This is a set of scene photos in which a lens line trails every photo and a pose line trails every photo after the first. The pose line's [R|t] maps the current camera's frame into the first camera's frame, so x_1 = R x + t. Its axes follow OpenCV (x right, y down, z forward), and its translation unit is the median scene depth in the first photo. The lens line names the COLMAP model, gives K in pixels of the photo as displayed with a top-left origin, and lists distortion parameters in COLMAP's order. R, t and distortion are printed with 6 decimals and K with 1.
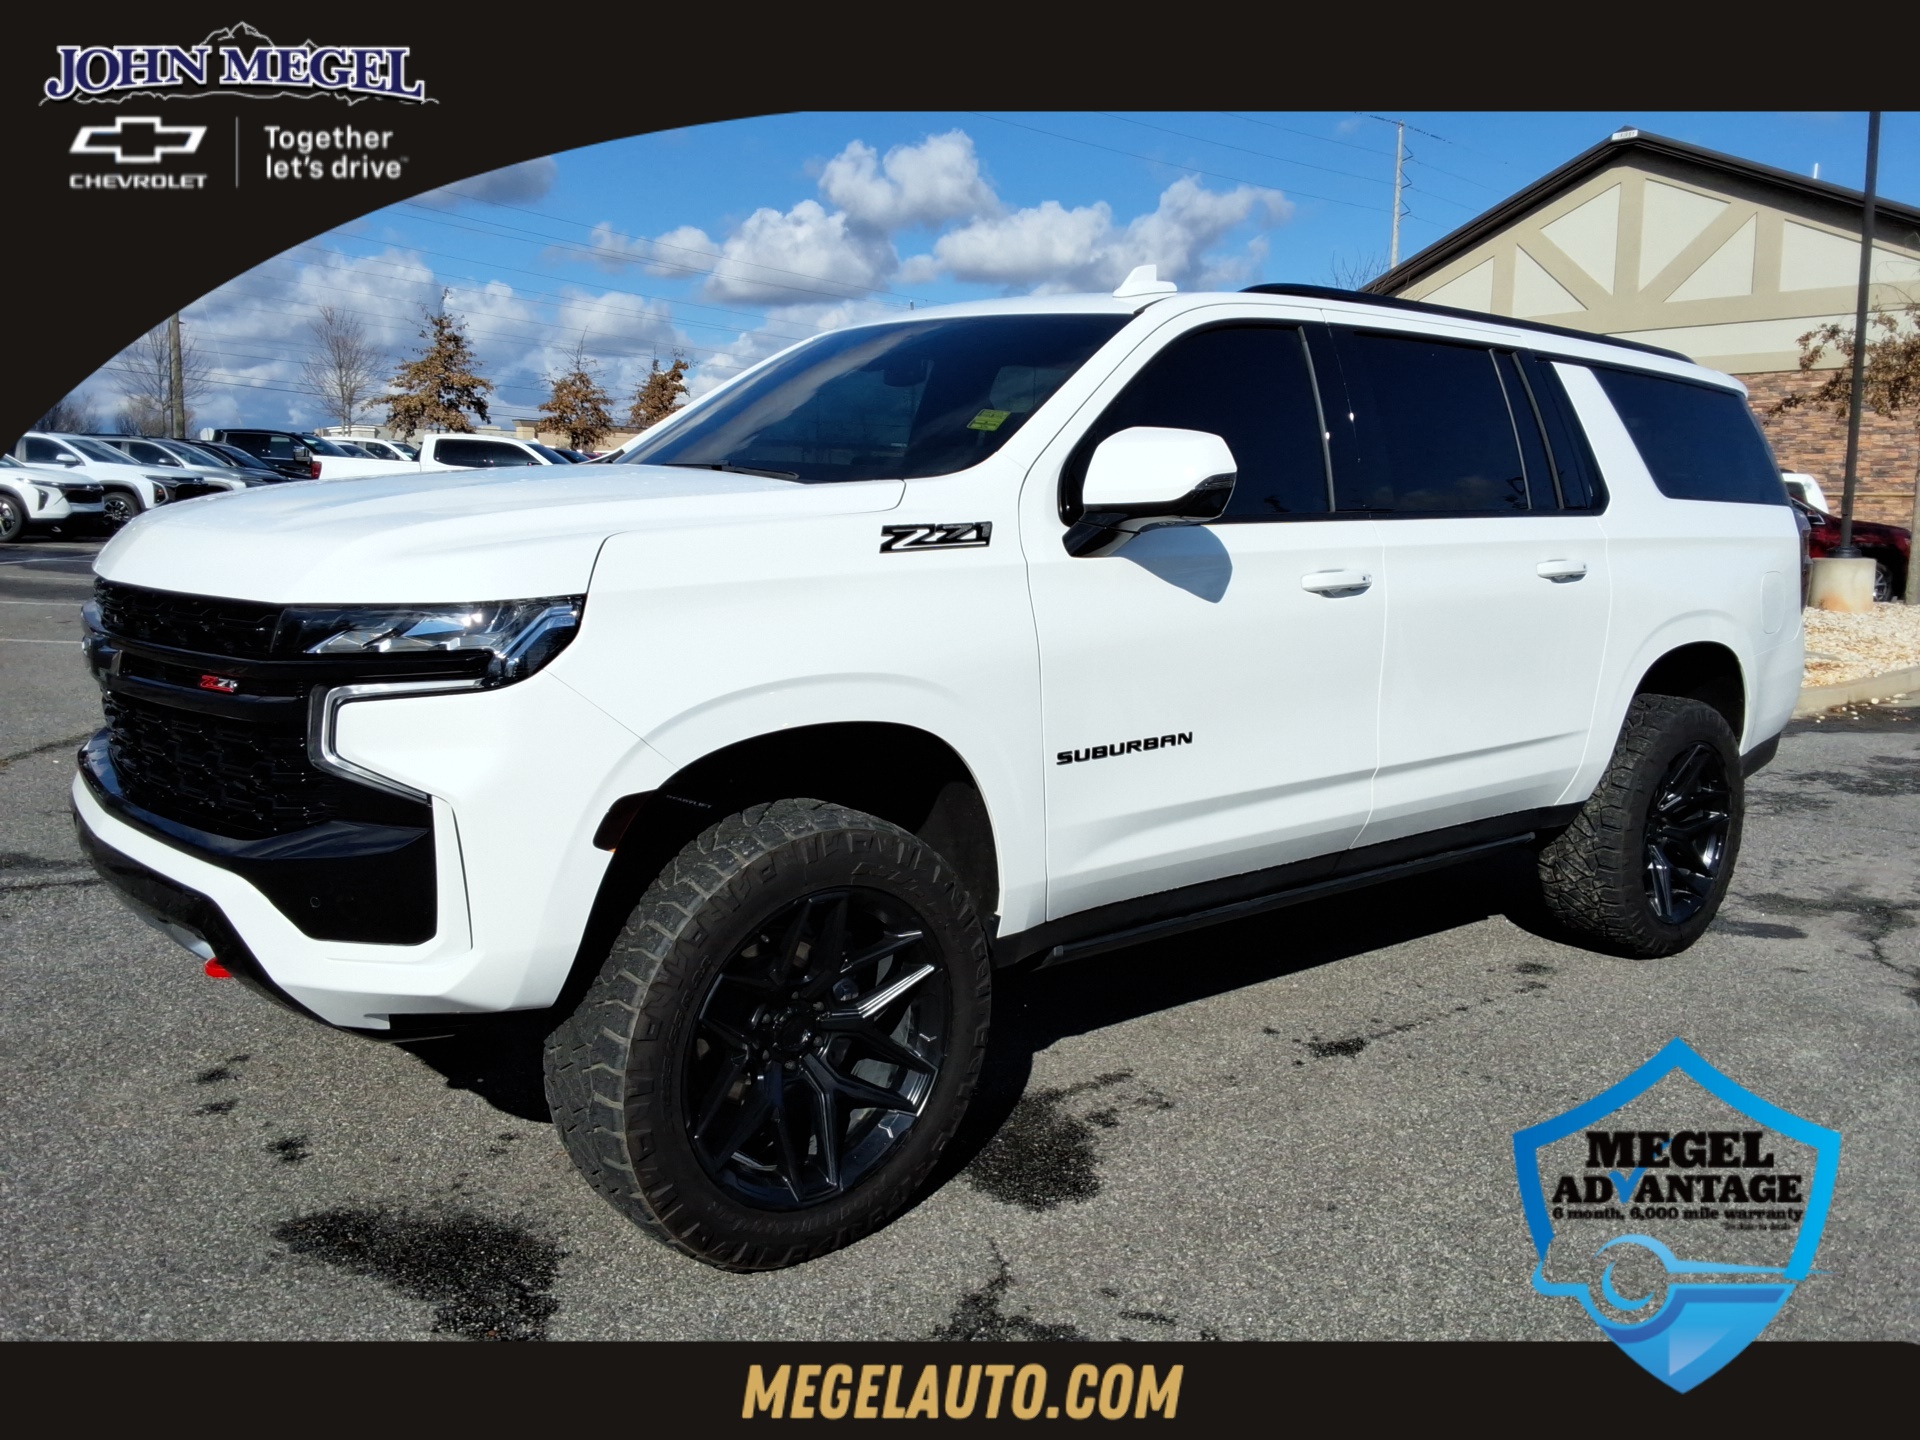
lens RADIAL K [[1548.3, 0, 978.6], [0, 1548.3, 718.9], [0, 0, 1]] dist [0.097263, -0.147788]
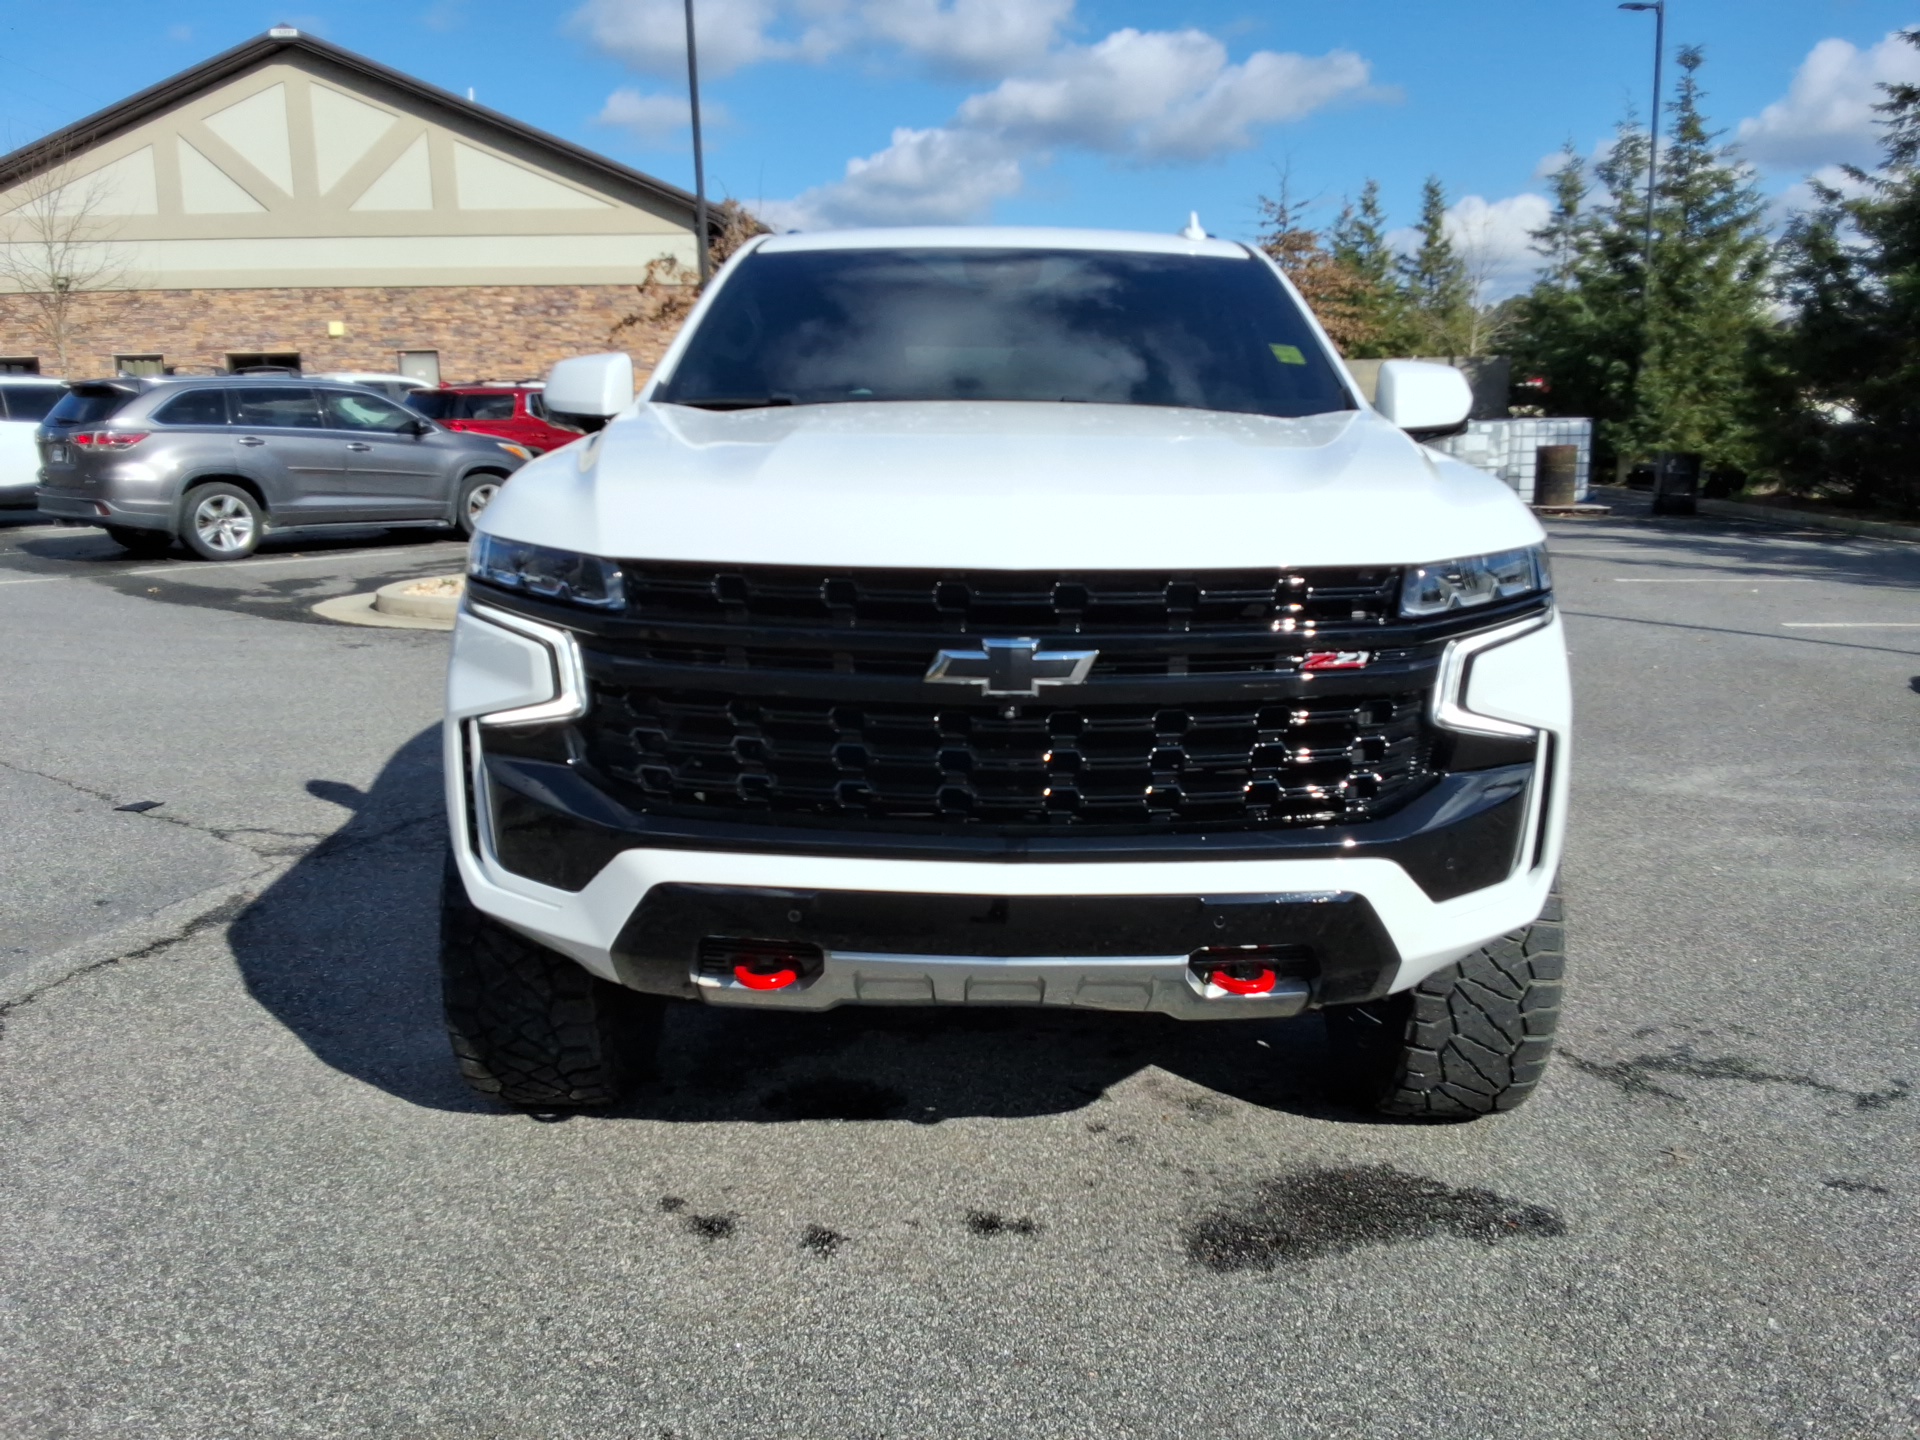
lens RADIAL K [[1548.3, 0, 946.4], [0, 1548.3, 719.0], [0, 0, 1]] dist [0.097263, -0.147788]
pose [[0.650442, -0.167492, 0.740859, -1.048095], [0.124018, 0.985714, 0.113966, -0.096325], [-0.749363, 0.017752, 0.661921, 0.463797]]
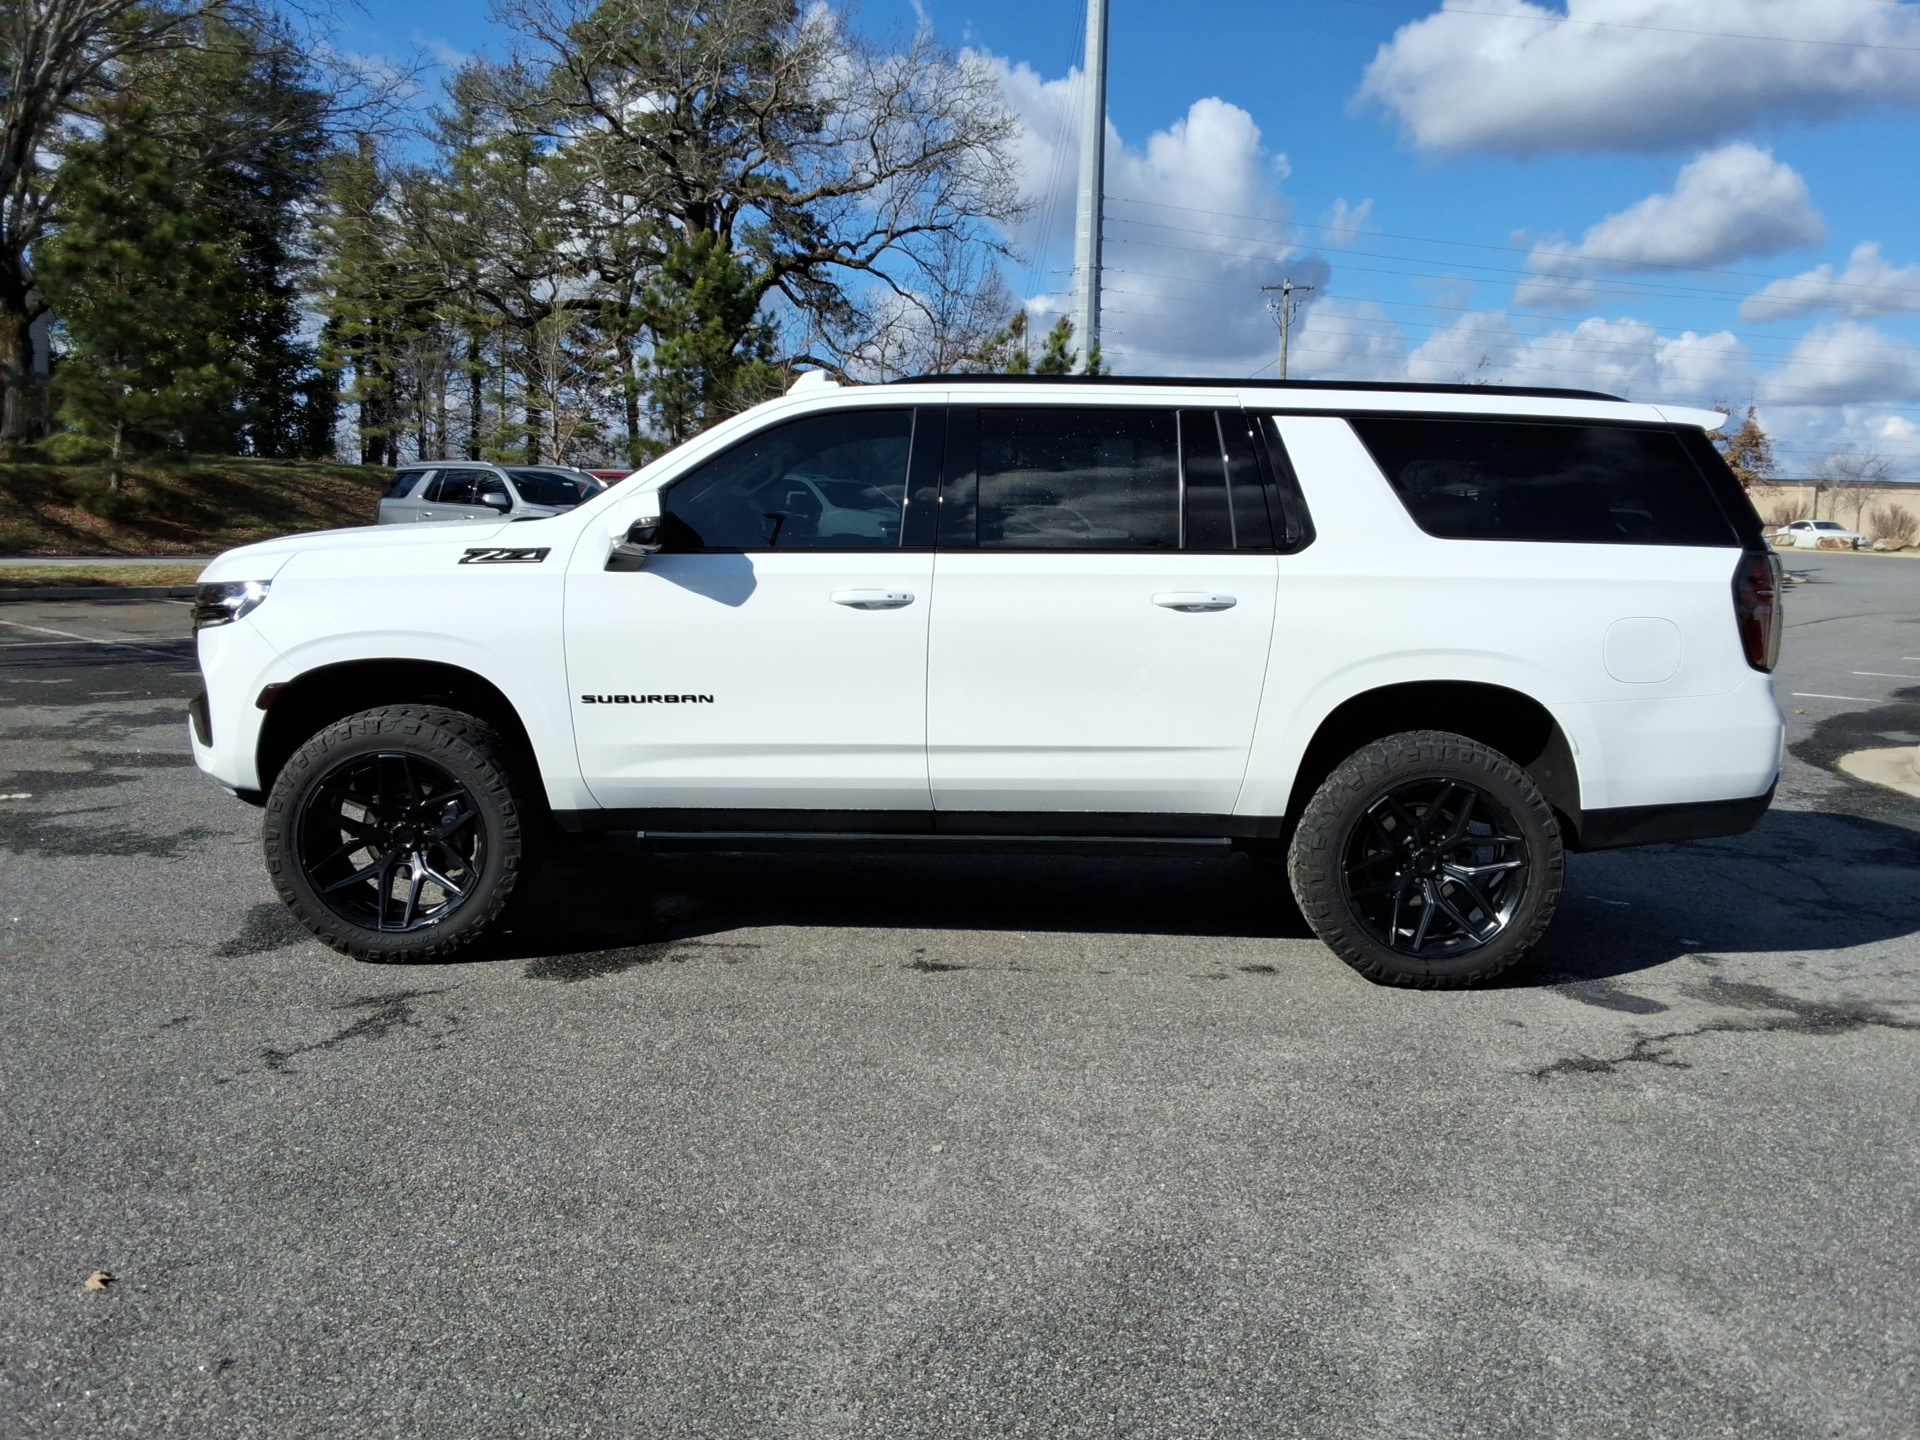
lens RADIAL K [[1548.3, 0, 990.8], [0, 1548.3, 714.7], [0, 0, 1]] dist [0.097263, -0.147788]
pose [[0.758221, 0.070780, -0.648144, 1.366481], [-0.095726, 0.995402, -0.003282, 0.007087], [0.644932, 0.064532, 0.761511, 0.068535]]
